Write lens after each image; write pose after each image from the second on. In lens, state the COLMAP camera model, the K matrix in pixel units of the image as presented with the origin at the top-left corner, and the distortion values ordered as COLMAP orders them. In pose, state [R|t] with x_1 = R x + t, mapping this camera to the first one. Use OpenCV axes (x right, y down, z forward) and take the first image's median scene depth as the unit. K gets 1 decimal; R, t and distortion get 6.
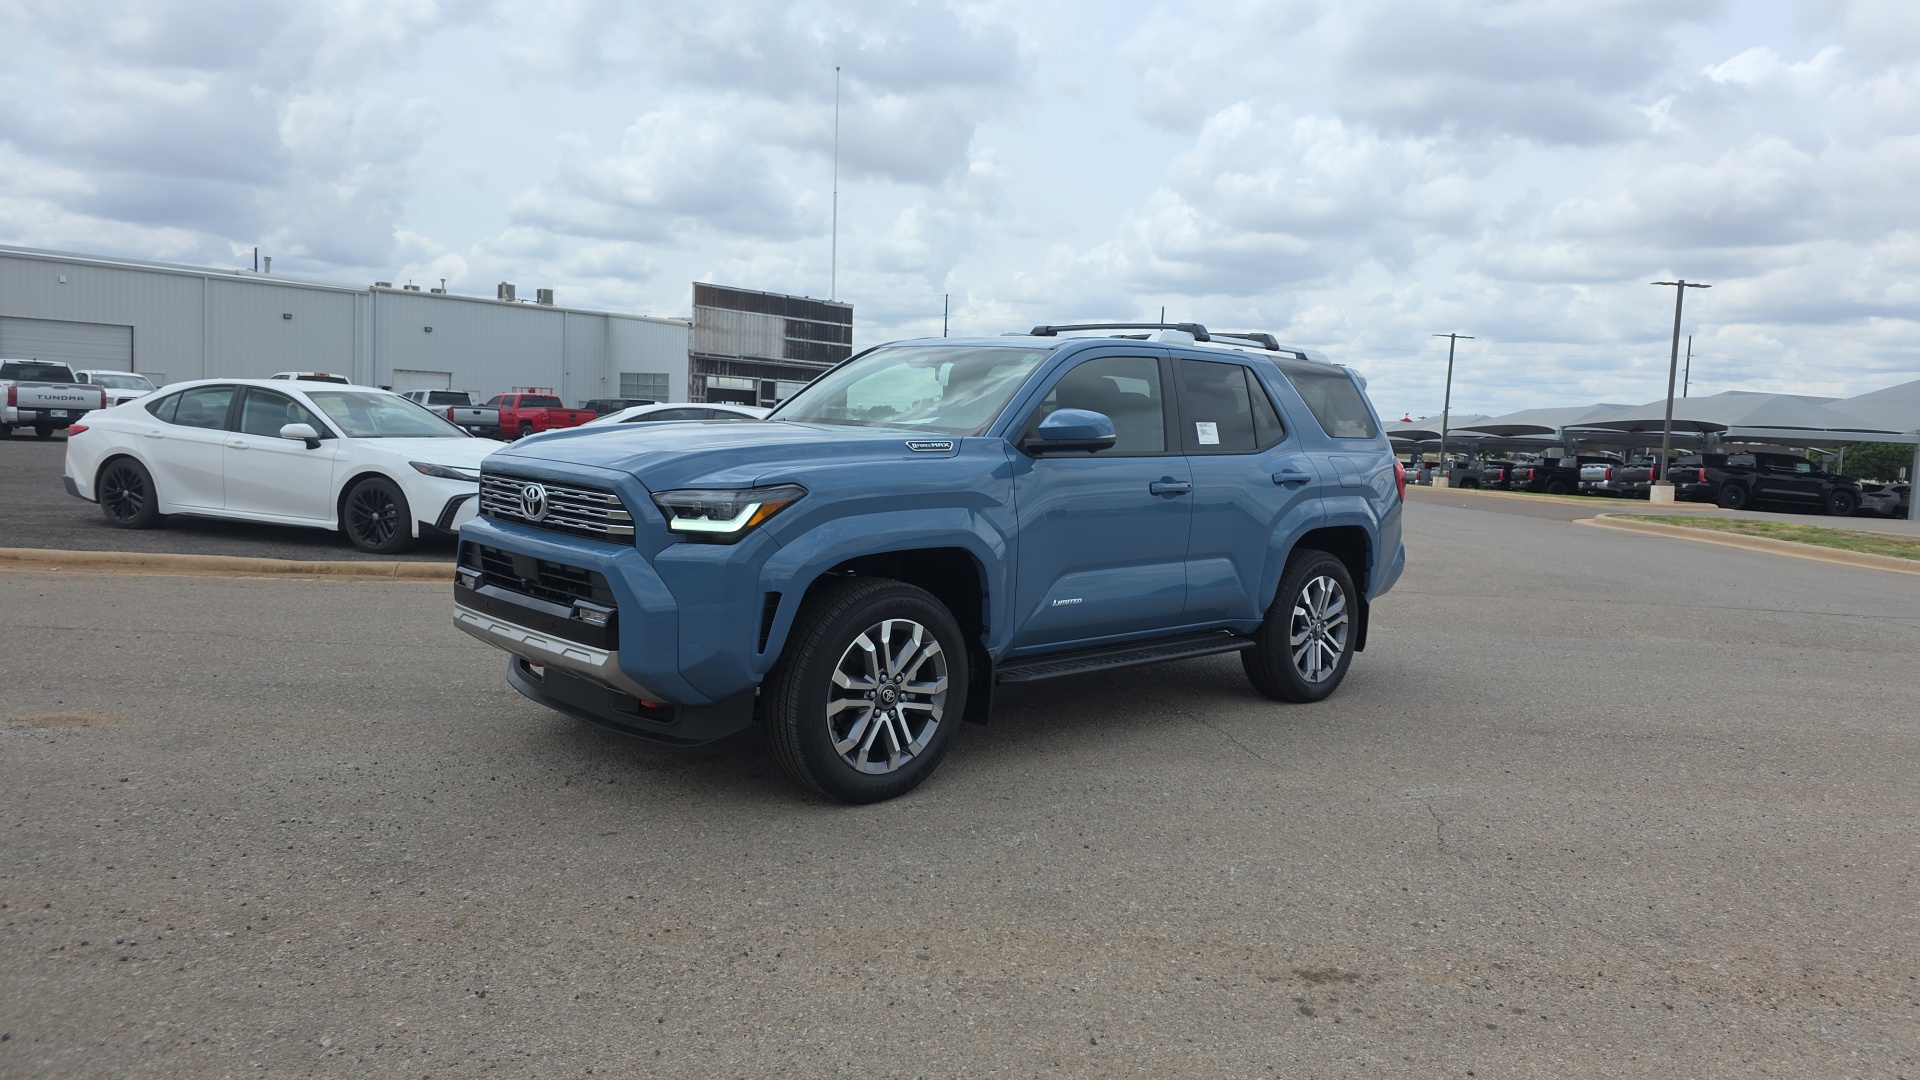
lens RADIAL K [[1293.0, 0, 948.5], [0, 1293.0, 525.4], [0, 0, 1]] dist [0.065579, -0.075305]
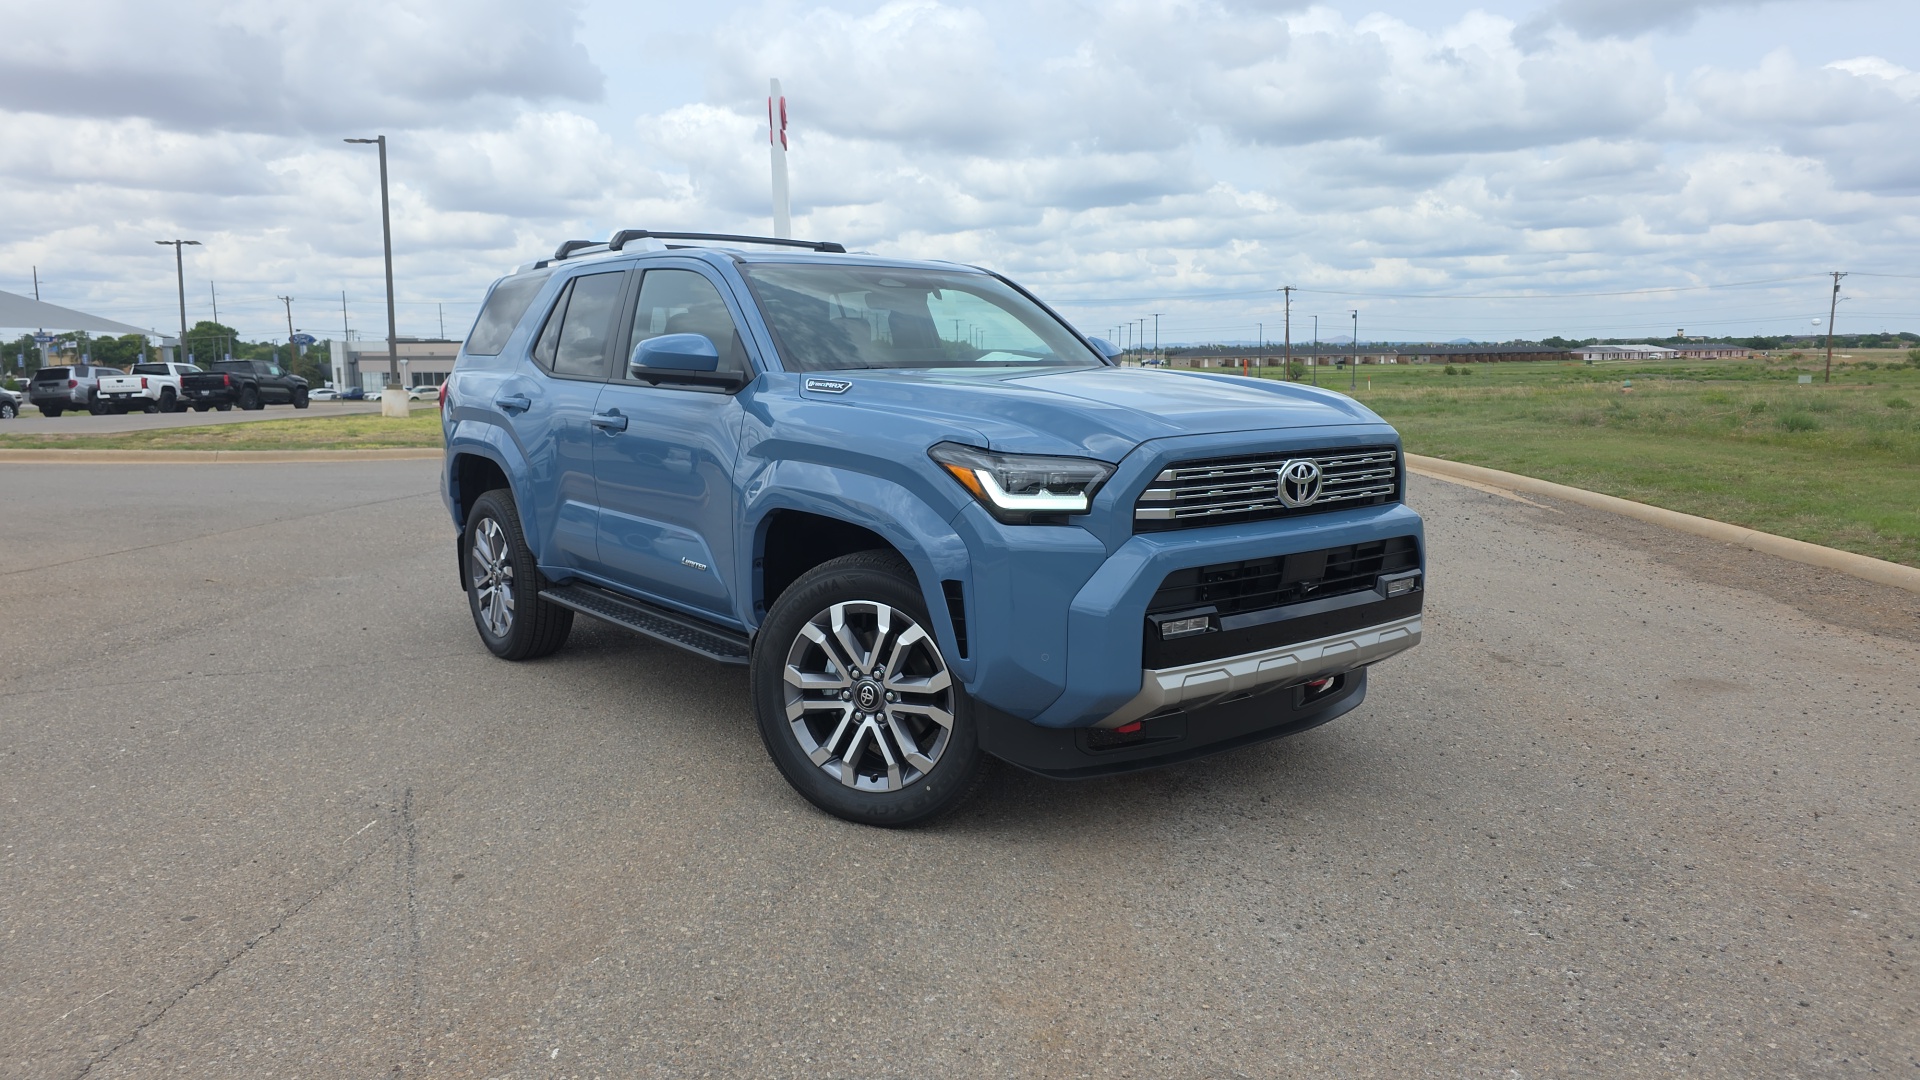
lens RADIAL K [[1343.4, 0, 927.6], [0, 1343.4, 544.6], [0, 0, 1]] dist [0.050407, -0.001031]
pose [[0.103628, -0.183350, 0.977571, -0.149108], [0.091290, 0.980467, 0.174215, -0.018714], [-0.990418, 0.071189, 0.118342, 0.147751]]
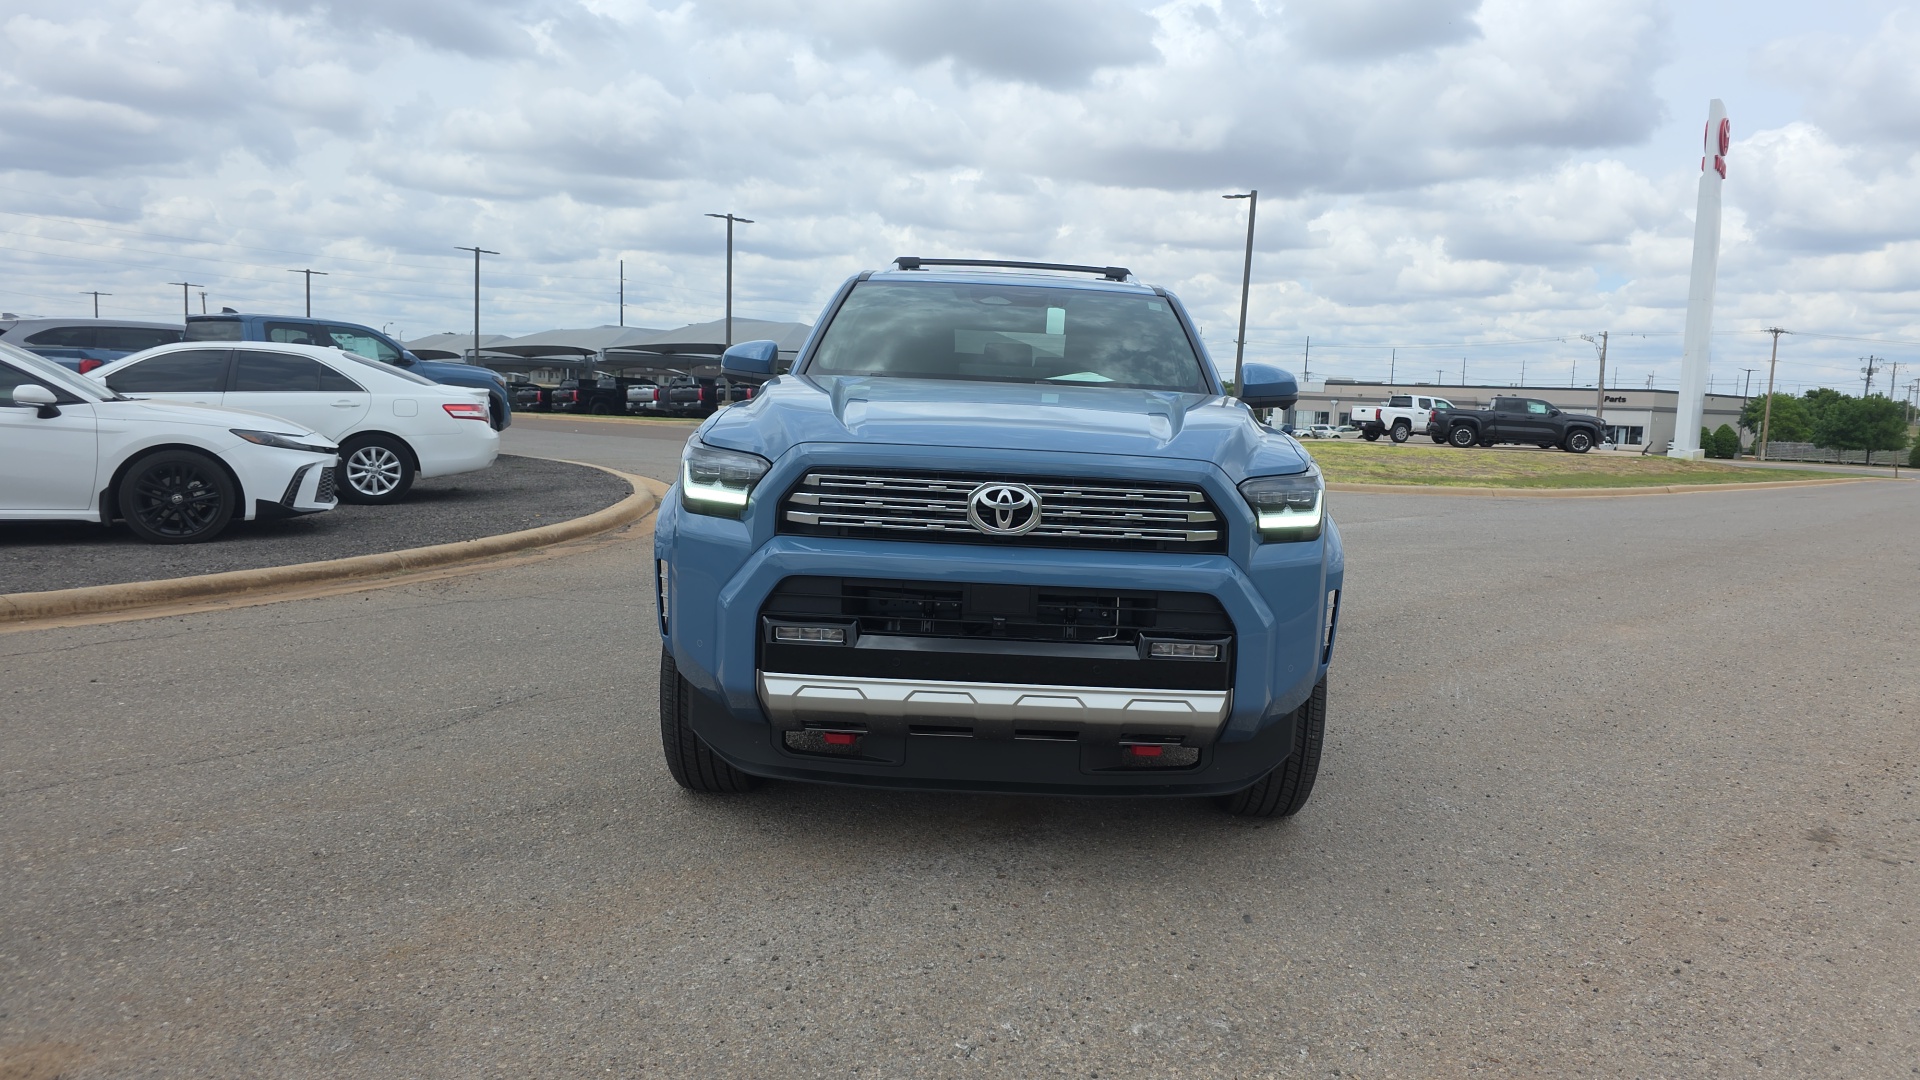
lens RADIAL K [[1335.8, 0, 998.0], [0, 1335.8, 532.4], [0, 0, 1]] dist [0.073745, -0.078208]
pose [[0.690789, -0.095840, 0.716676, -0.110706], [0.049893, 0.995132, 0.084987, -0.008833], [-0.721333, -0.022951, 0.692208, 0.065115]]
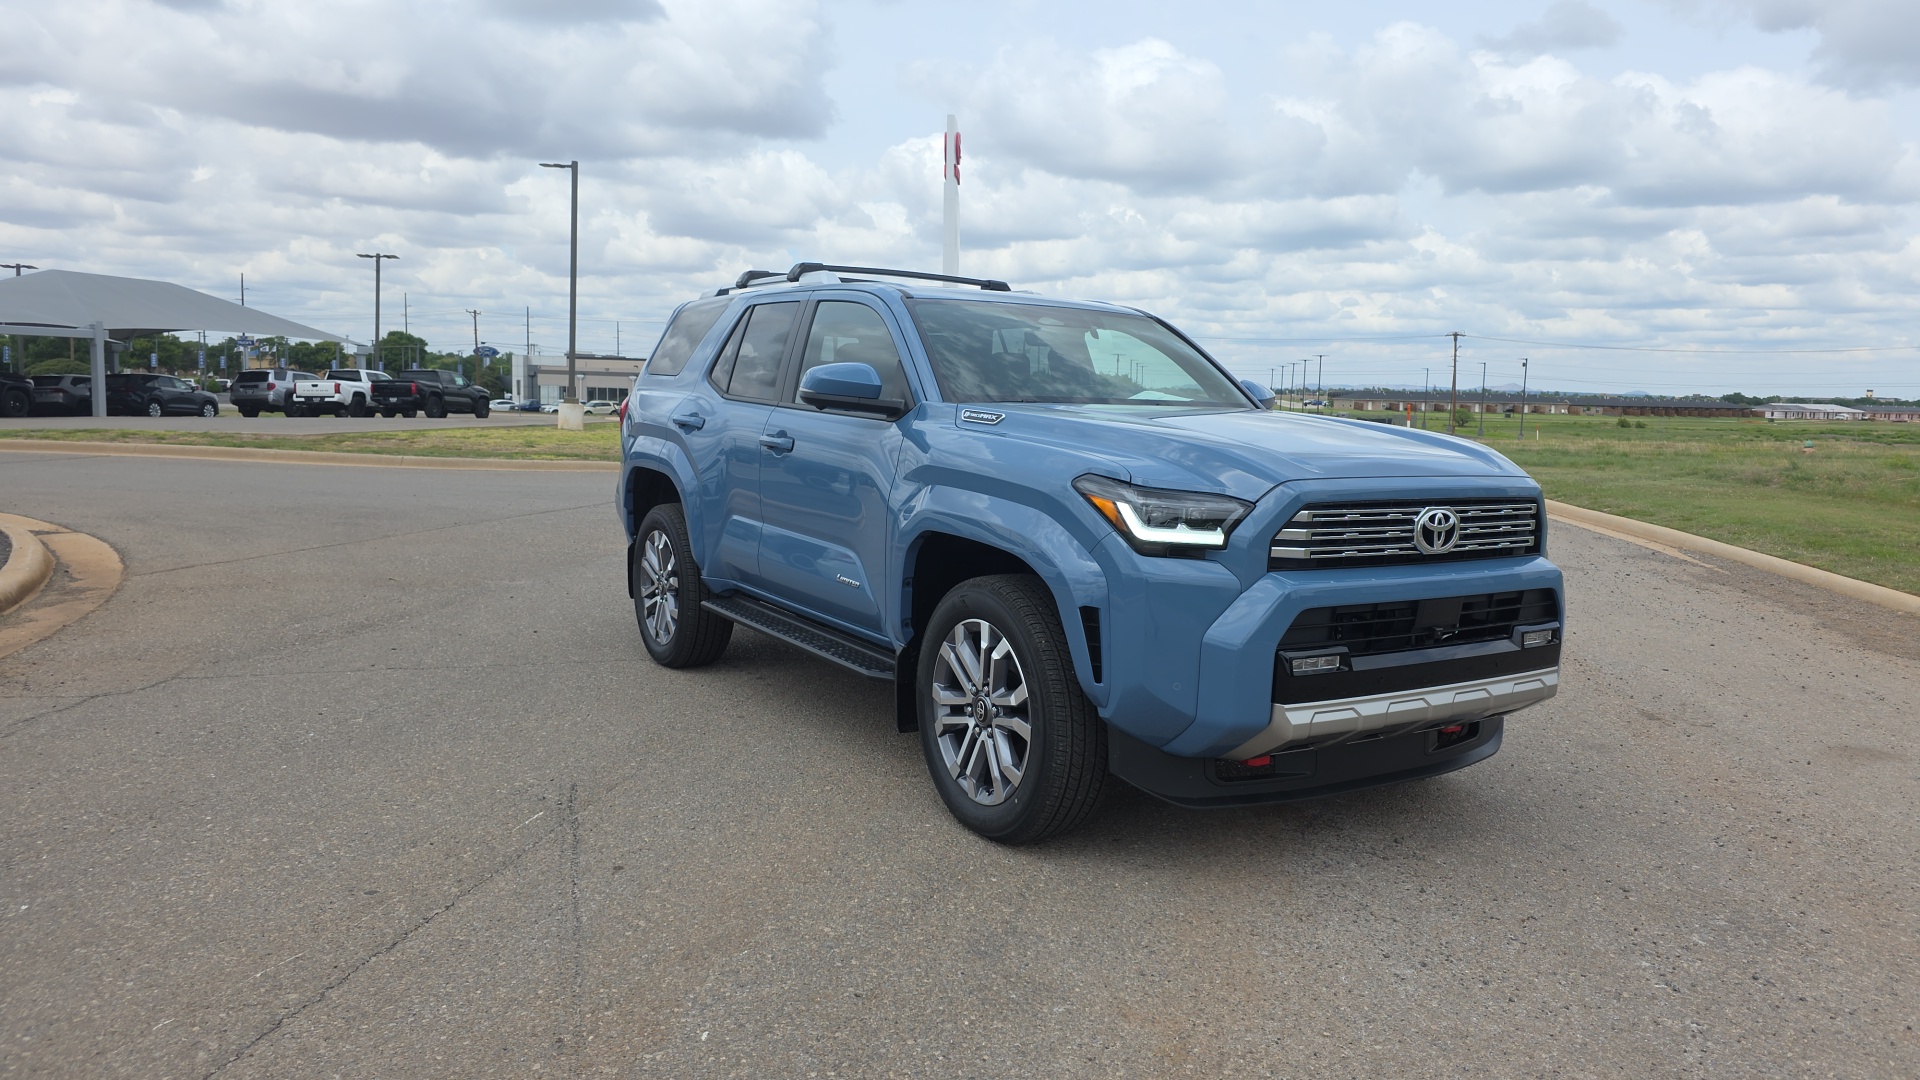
lens RADIAL K [[1335.8, 0, 998.0], [0, 1335.8, 532.4], [0, 0, 1]] dist [0.073745, -0.078208]
pose [[0.170216, -0.146826, 0.974407, -0.154682], [0.057094, 0.988645, 0.138998, -0.019464], [-0.983751, 0.031973, 0.176667, 0.146831]]
